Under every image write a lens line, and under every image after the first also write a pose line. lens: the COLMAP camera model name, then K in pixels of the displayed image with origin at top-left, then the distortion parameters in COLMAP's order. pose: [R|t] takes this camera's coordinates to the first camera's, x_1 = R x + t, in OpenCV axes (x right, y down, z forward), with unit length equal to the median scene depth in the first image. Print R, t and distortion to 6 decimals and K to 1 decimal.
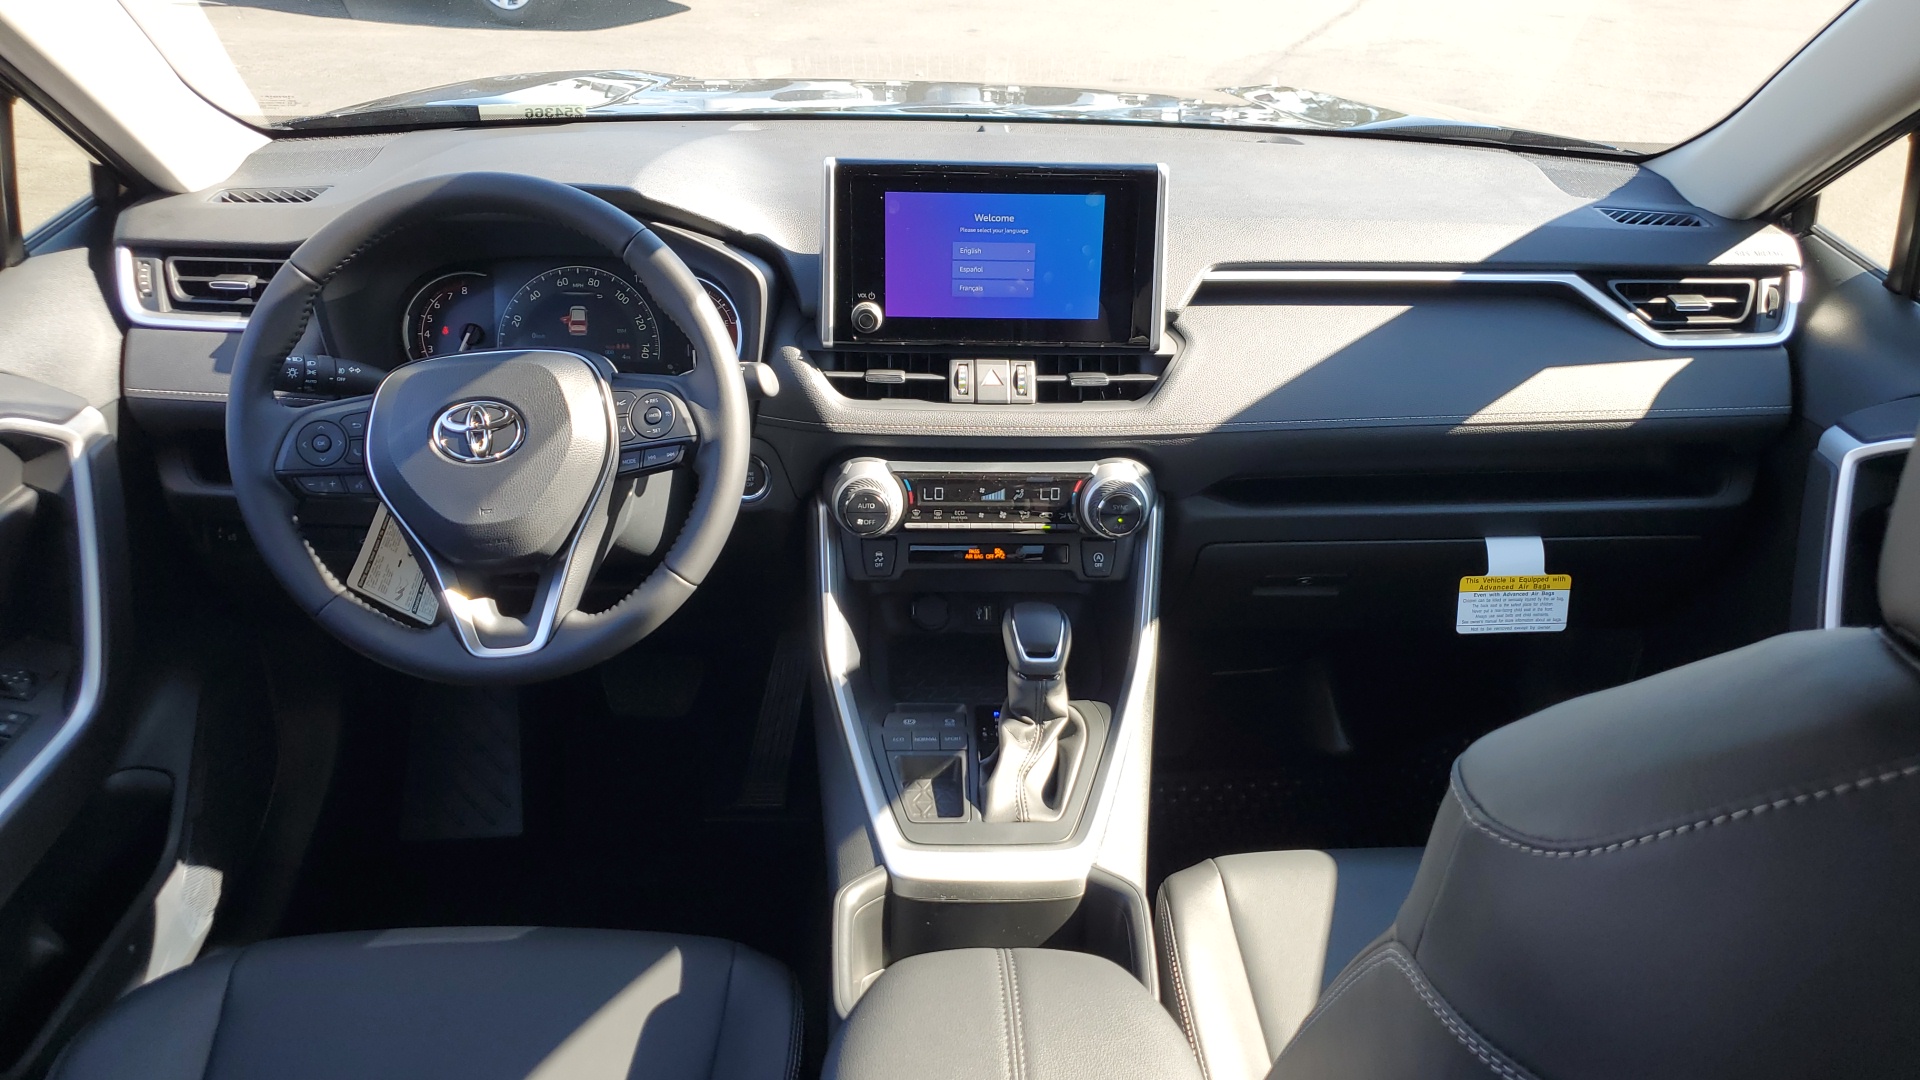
lens RADIAL K [[1497.9, 0, 981.4], [0, 1497.9, 536.1], [0, 0, 1]] dist [0.102049, -0.199406]
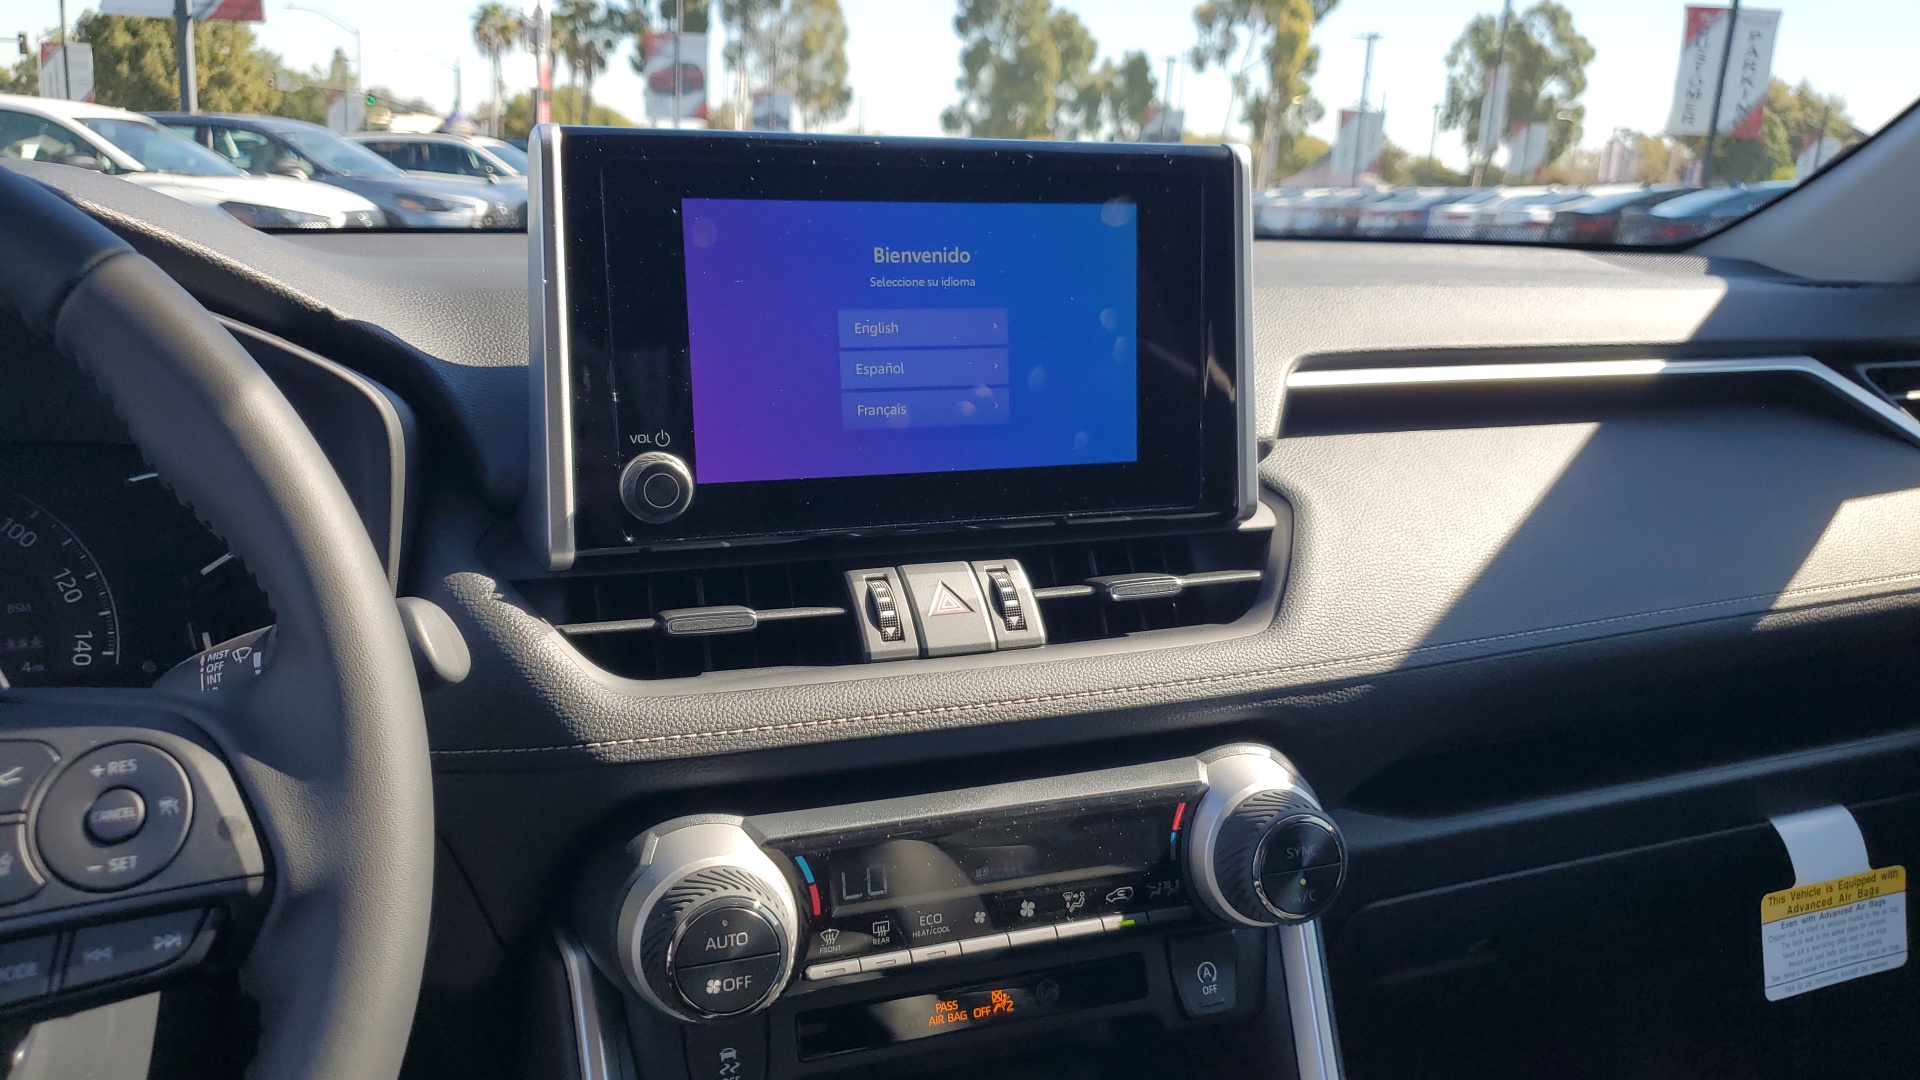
lens RADIAL K [[1487.4, 0, 946.5], [0, 1487.4, 526.5], [0, 0, 1]] dist [0.057810, -0.082754]
pose [[0.952738, -0.079053, 0.293328, -0.122594], [0.146948, 0.964998, -0.217221, -0.030019], [-0.265889, 0.250059, 0.931007, 0.581555]]
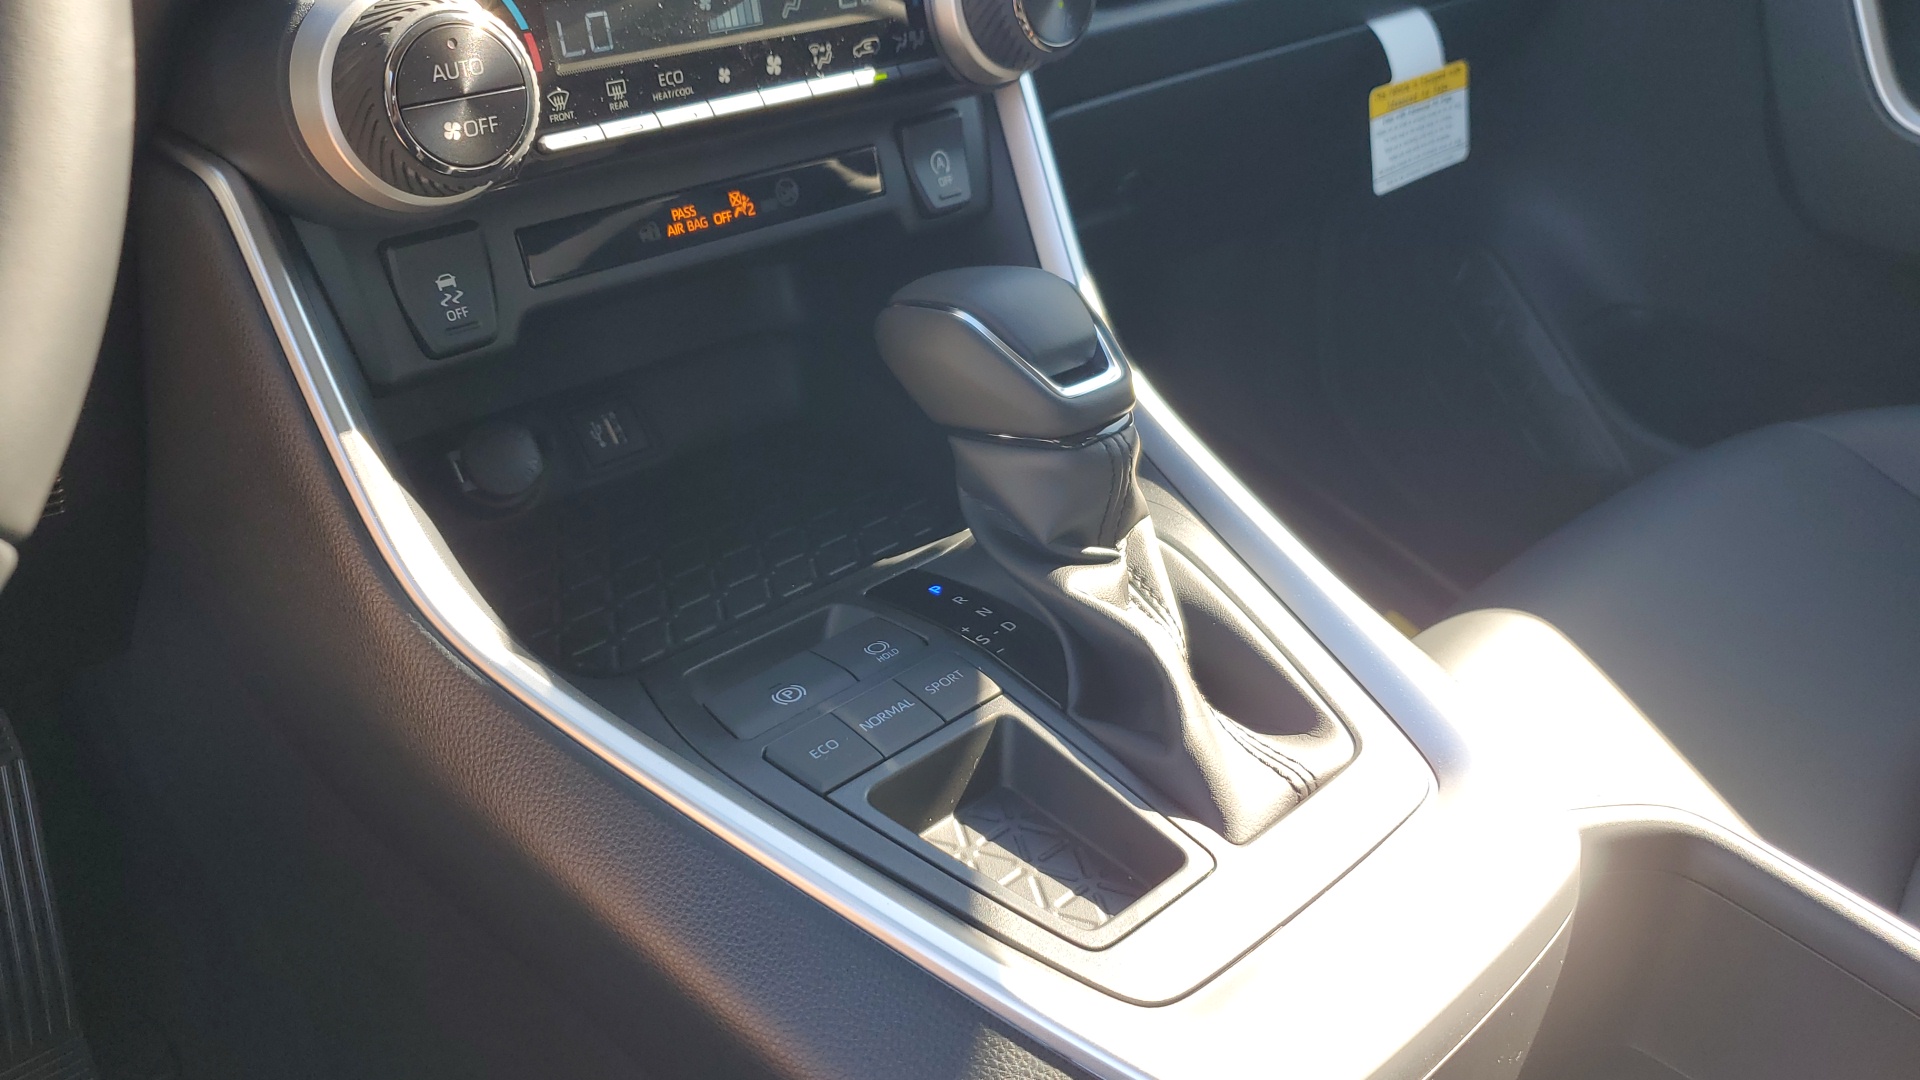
lens RADIAL K [[1514.4, 0, 942.4], [0, 1514.4, 550.1], [0, 0, 1]] dist [0.106119, -0.288194]
pose [[0.758003, -0.348206, 0.551529, -0.195612], [0.306202, 0.936579, 0.170472, 0.044450], [-0.575909, 0.039661, 0.816551, 0.680487]]
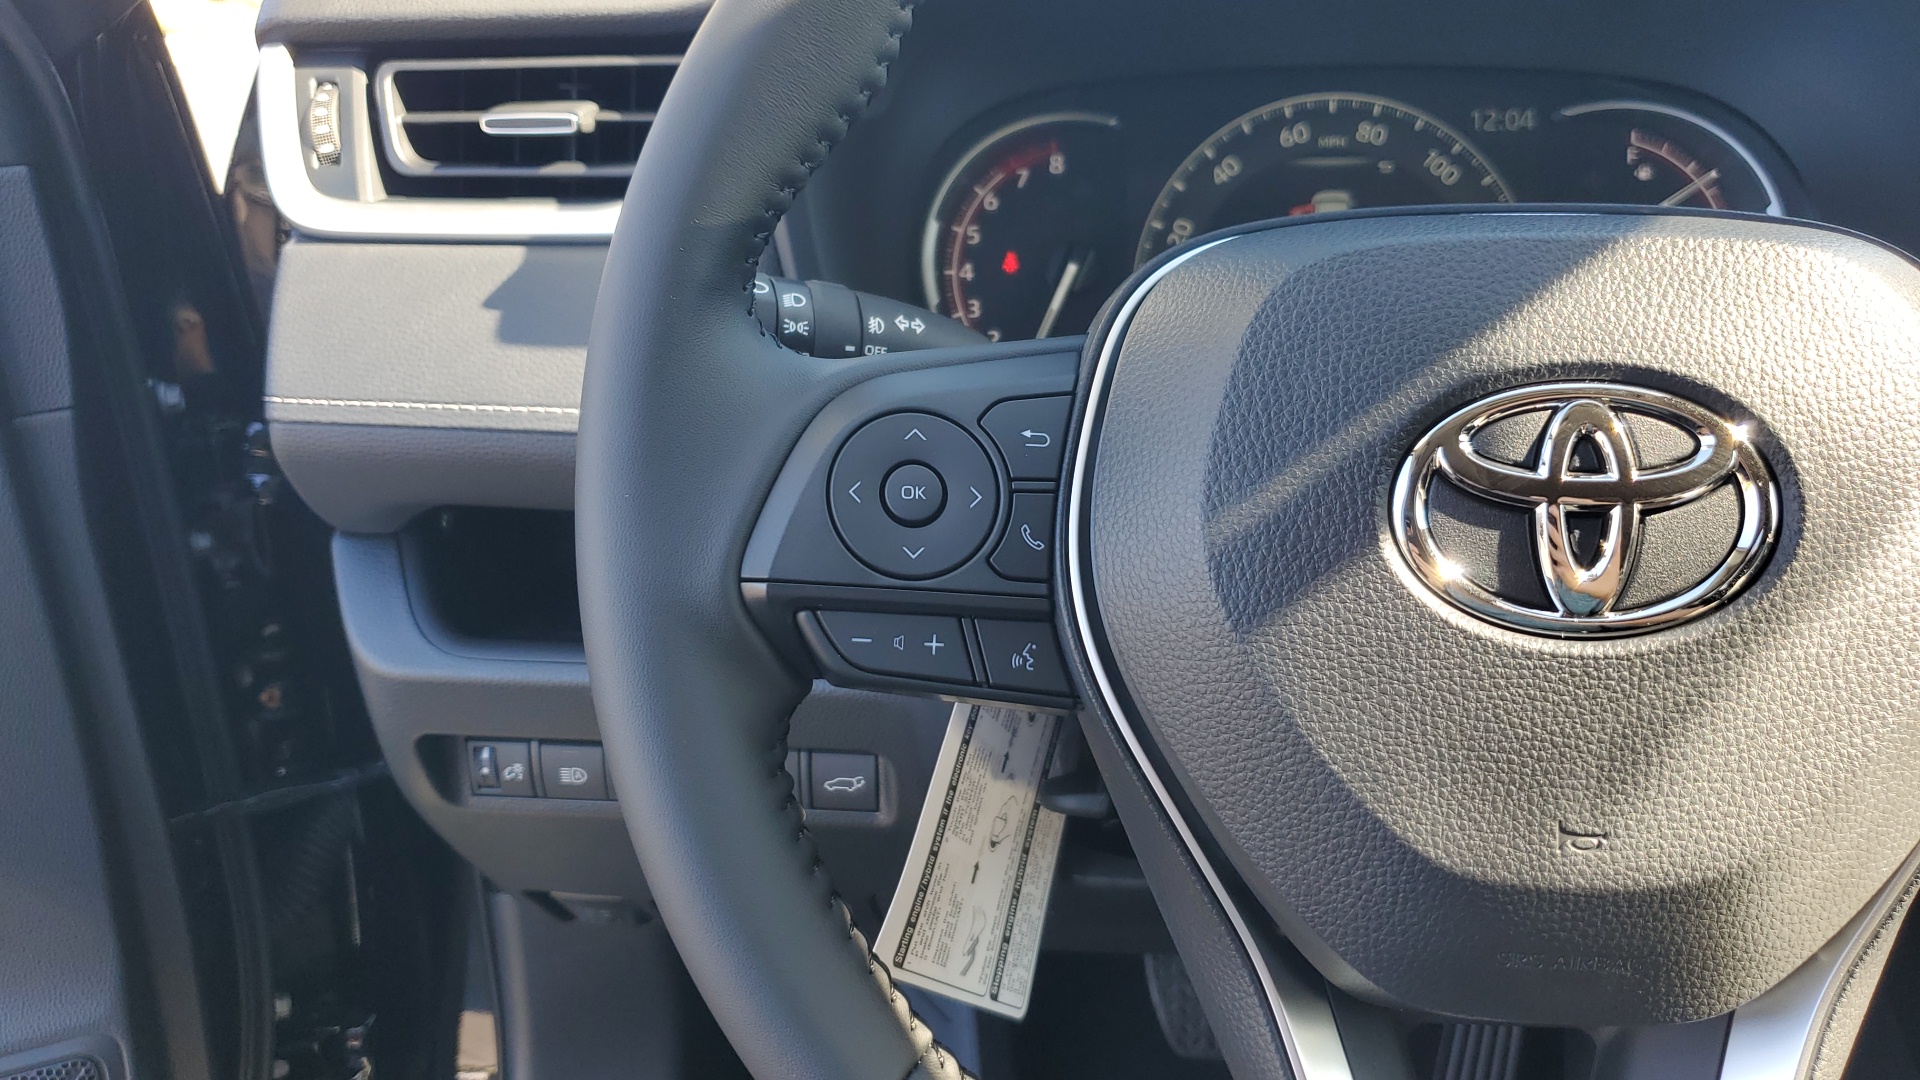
lens RADIAL K [[1529.9, 0, 962.2], [0, 1529.9, 529.4], [0, 0, 1]] dist [0.004227, 0.005164]
pose [[0.991973, -0.007410, -0.126236, -0.345280], [0.000937, 0.998685, -0.051264, -0.045780], [0.126450, 0.050734, 0.990675, 0.645234]]
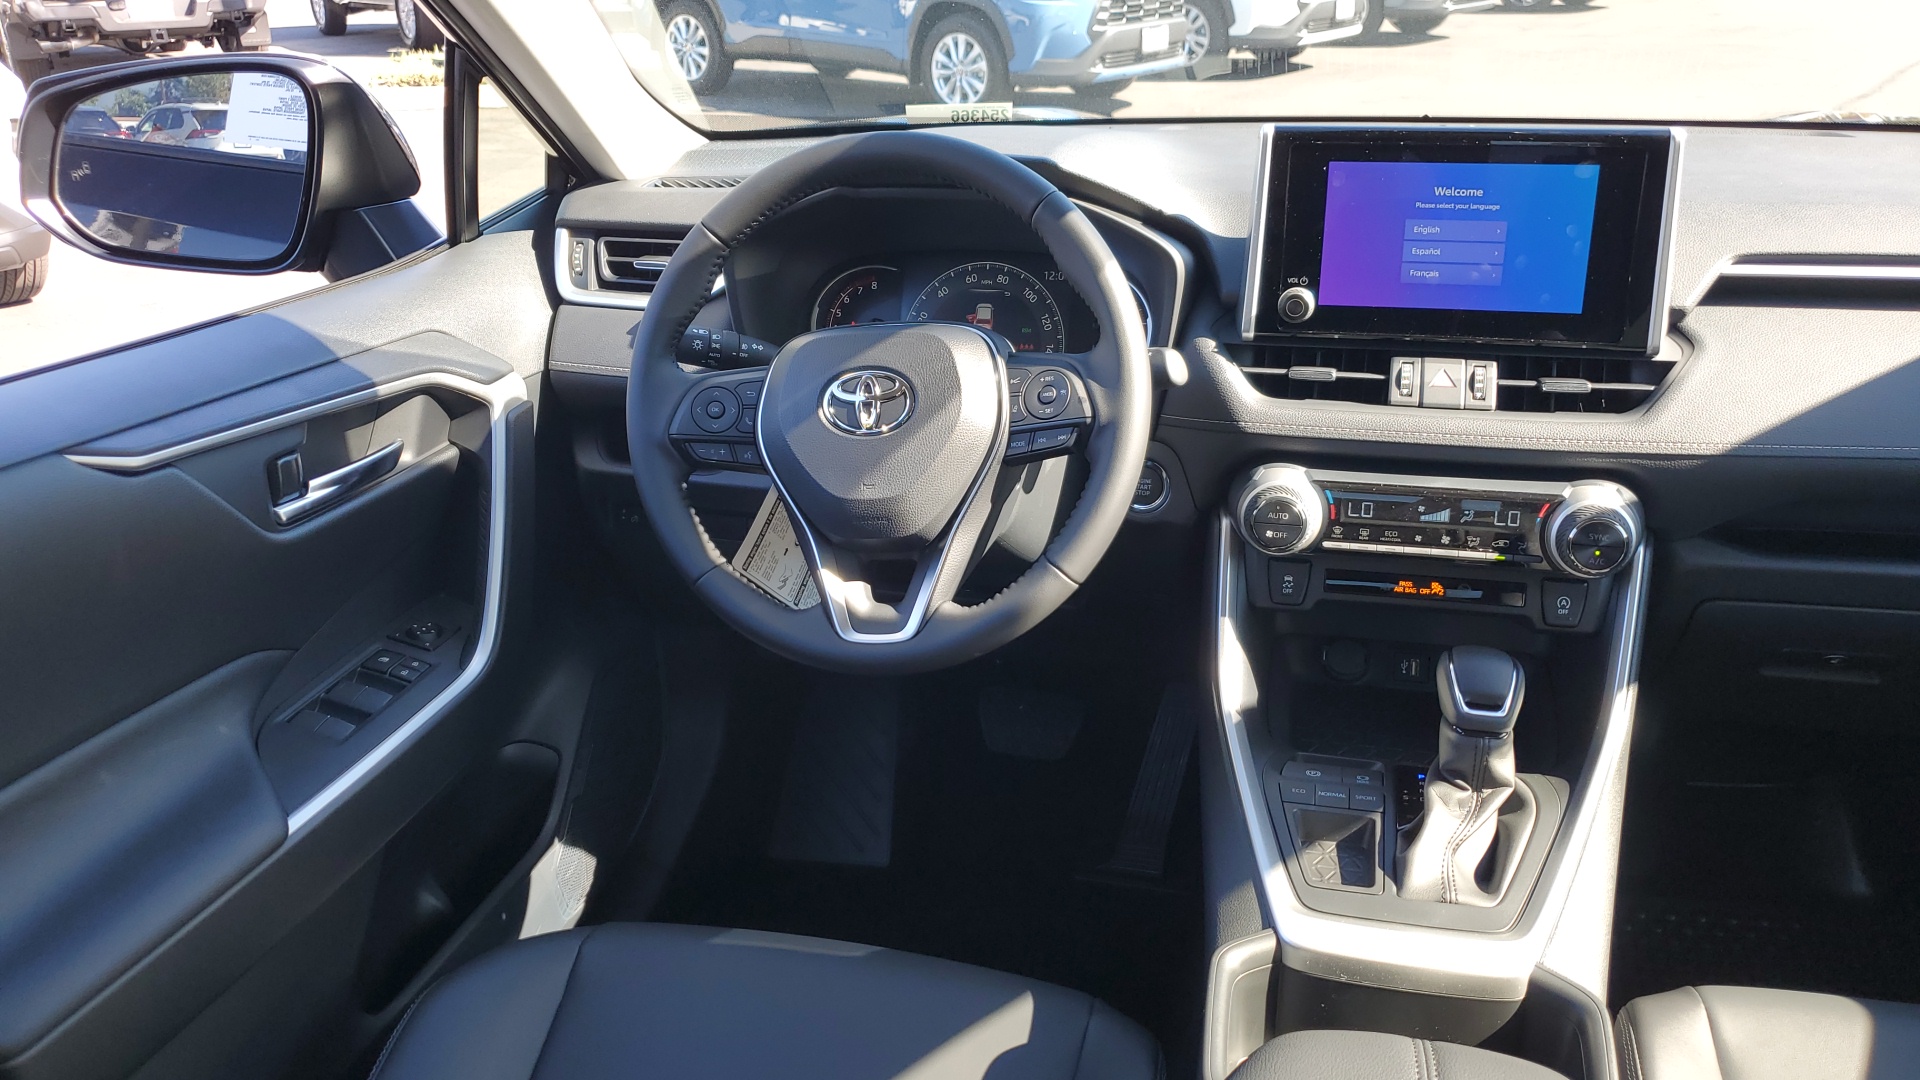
lens RADIAL K [[1514.4, 0, 942.4], [0, 1514.4, 550.1], [0, 0, 1]] dist [0.106119, -0.288194]
pose [[0.955336, 0.064905, -0.288306, -0.007773], [-0.082850, 0.995283, -0.050469, 0.058100], [0.283670, 0.072101, 0.956207, 0.101037]]
